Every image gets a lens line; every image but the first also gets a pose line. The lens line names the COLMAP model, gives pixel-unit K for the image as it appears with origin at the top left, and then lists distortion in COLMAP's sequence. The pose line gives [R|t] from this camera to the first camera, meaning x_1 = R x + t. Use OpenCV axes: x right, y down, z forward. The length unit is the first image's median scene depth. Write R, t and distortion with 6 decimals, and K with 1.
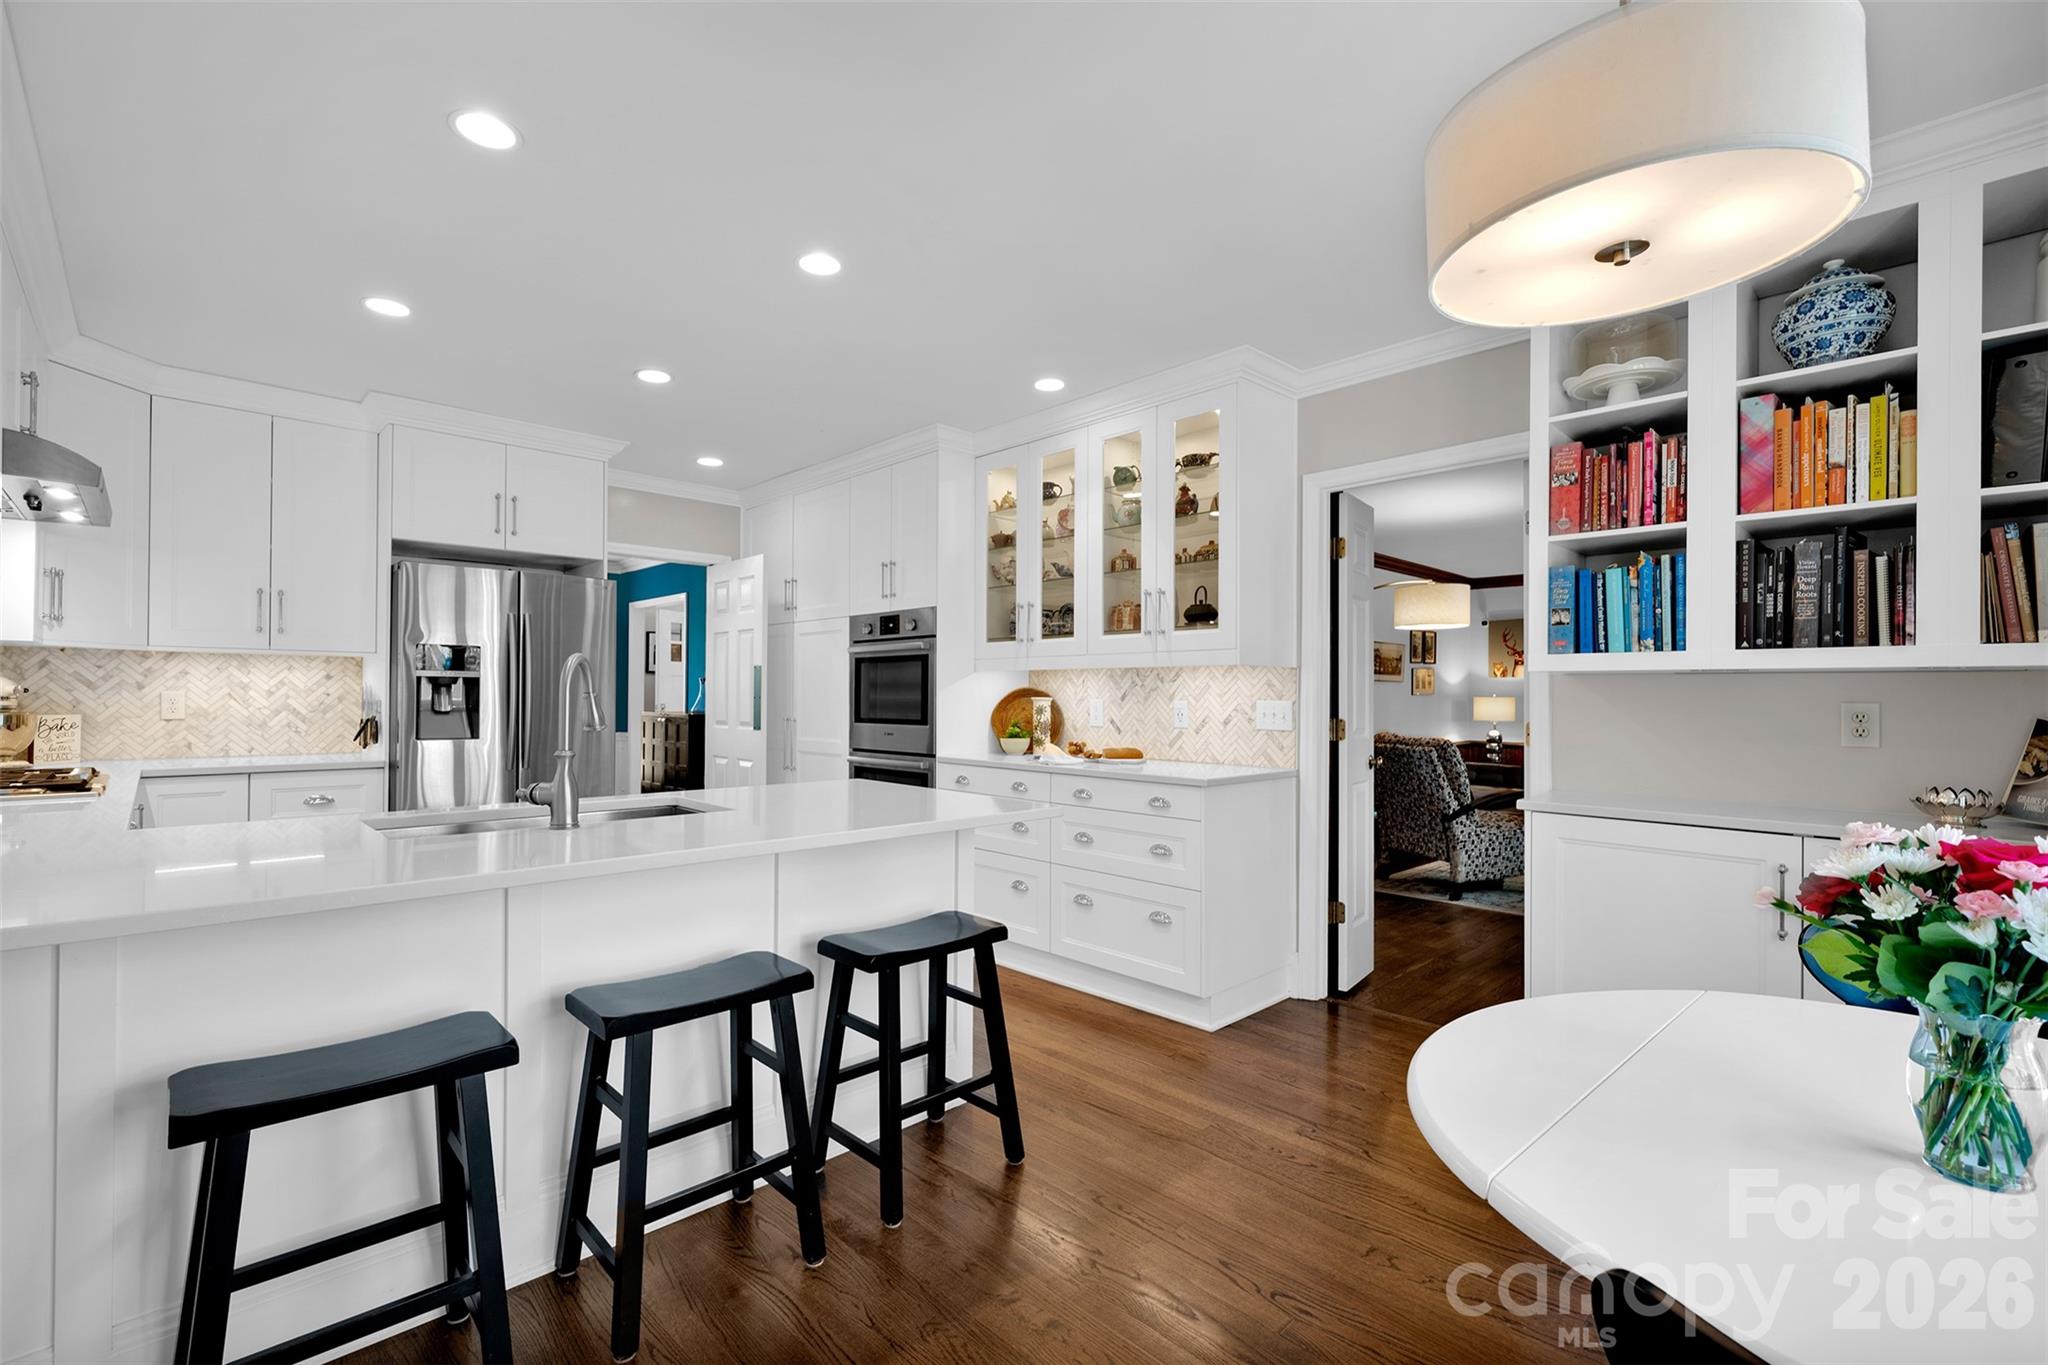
lens RADIAL K [[899.0, 0, 1029.2], [0, 899.0, 689.6], [0, 0, 1]] dist [0.002234, 0.001303]
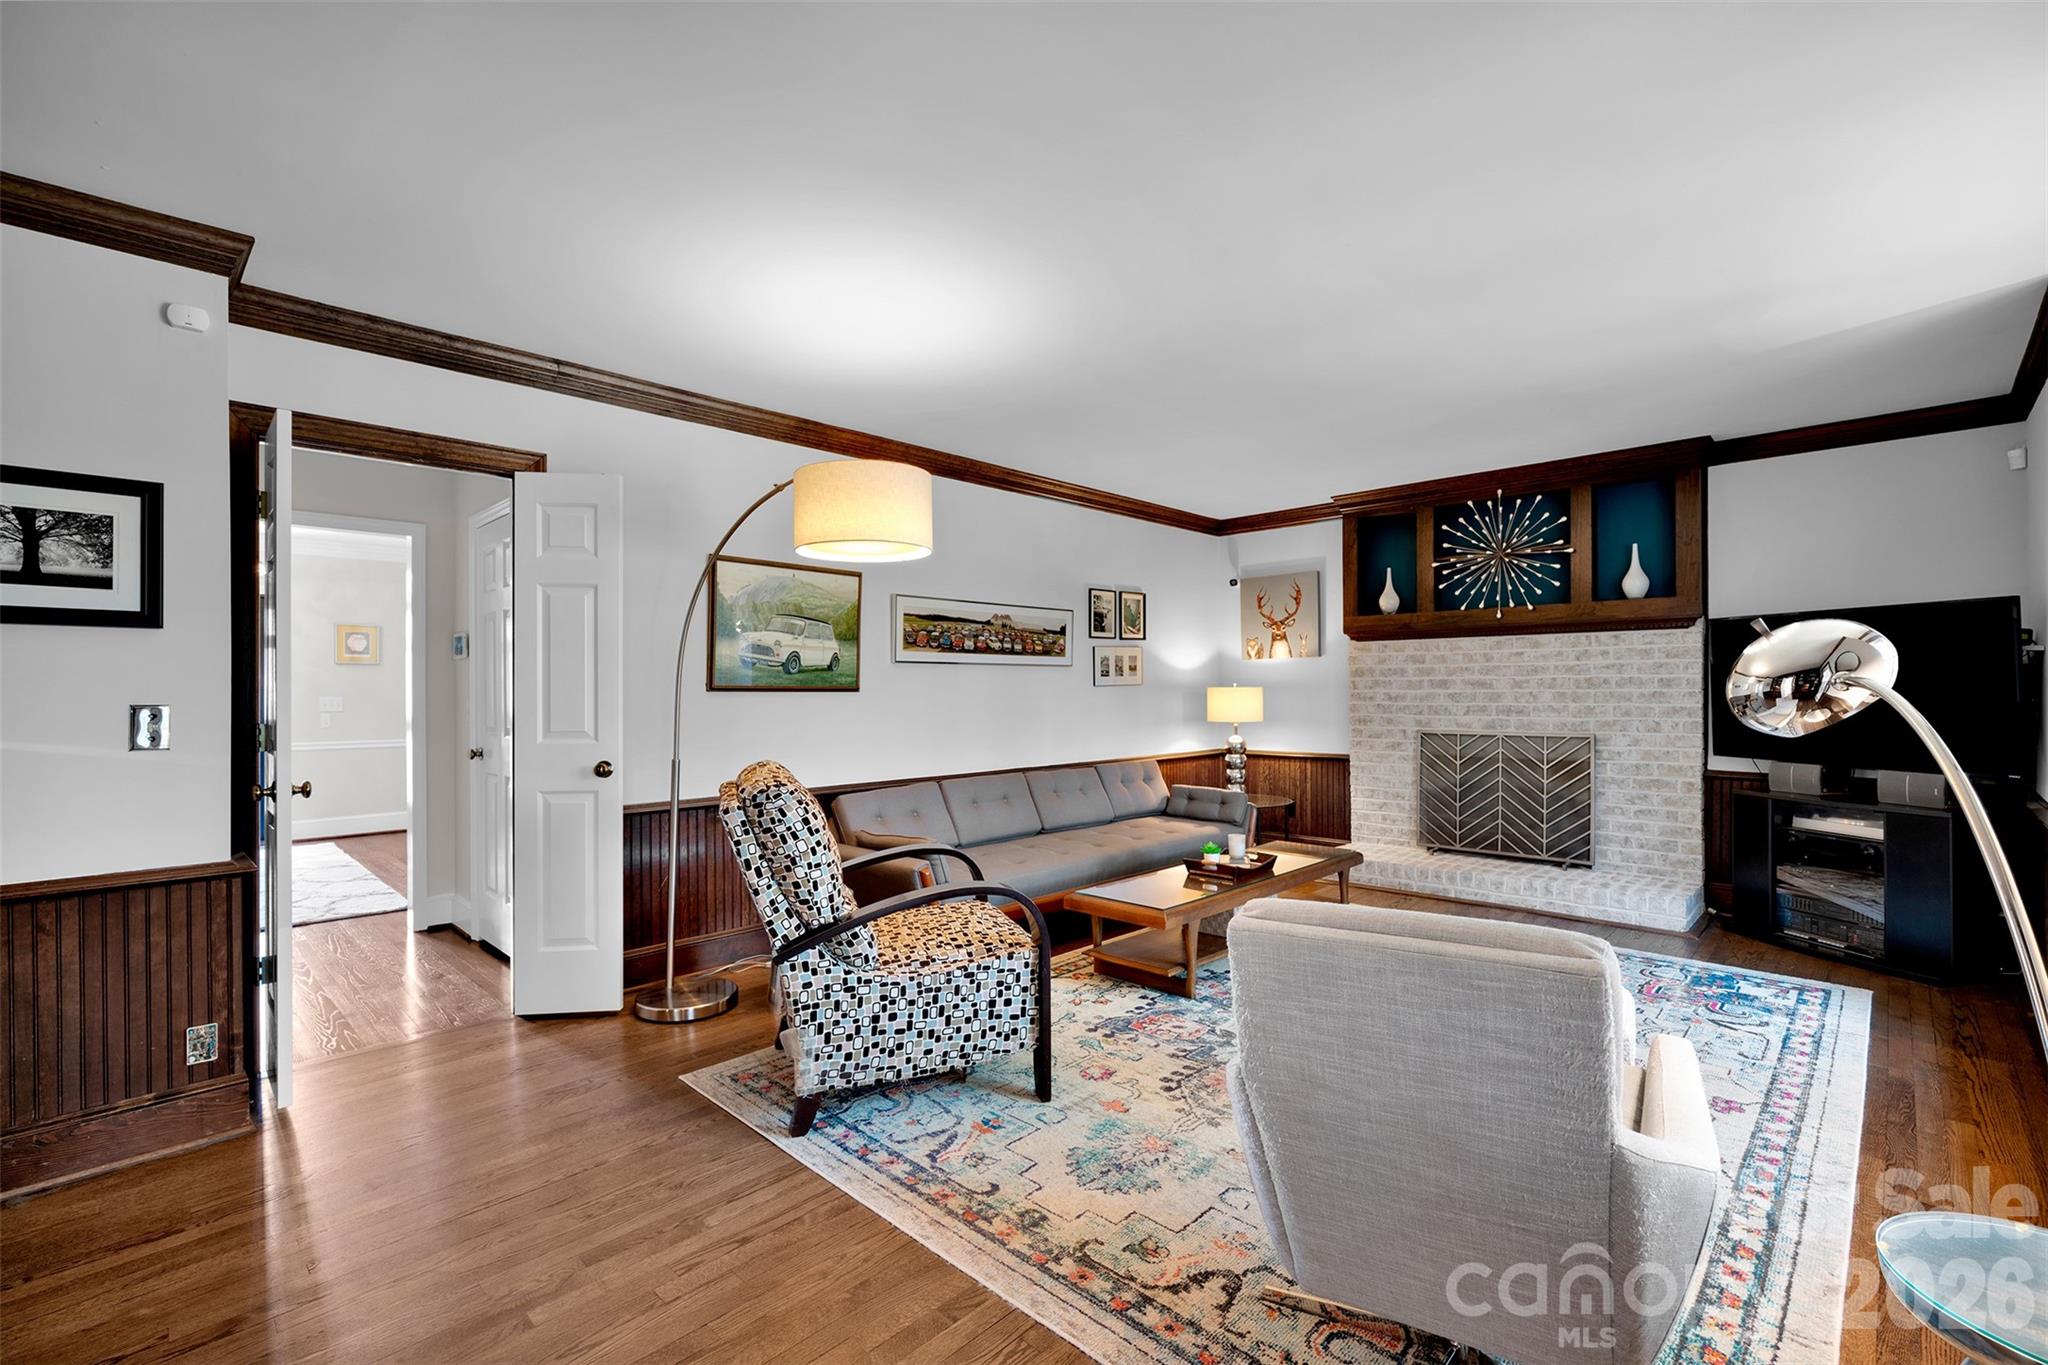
lens RADIAL K [[899.0, 0, 1024.5], [0, 899.0, 688.3], [0, 0, 1]] dist [0.002234, 0.001303]
pose [[0.999519, -0.014252, 0.027536, 0.349191], [0.014130, 0.999890, 0.004602, 0.004026], [-0.027598, -0.004210, 0.999610, 0.325006]]
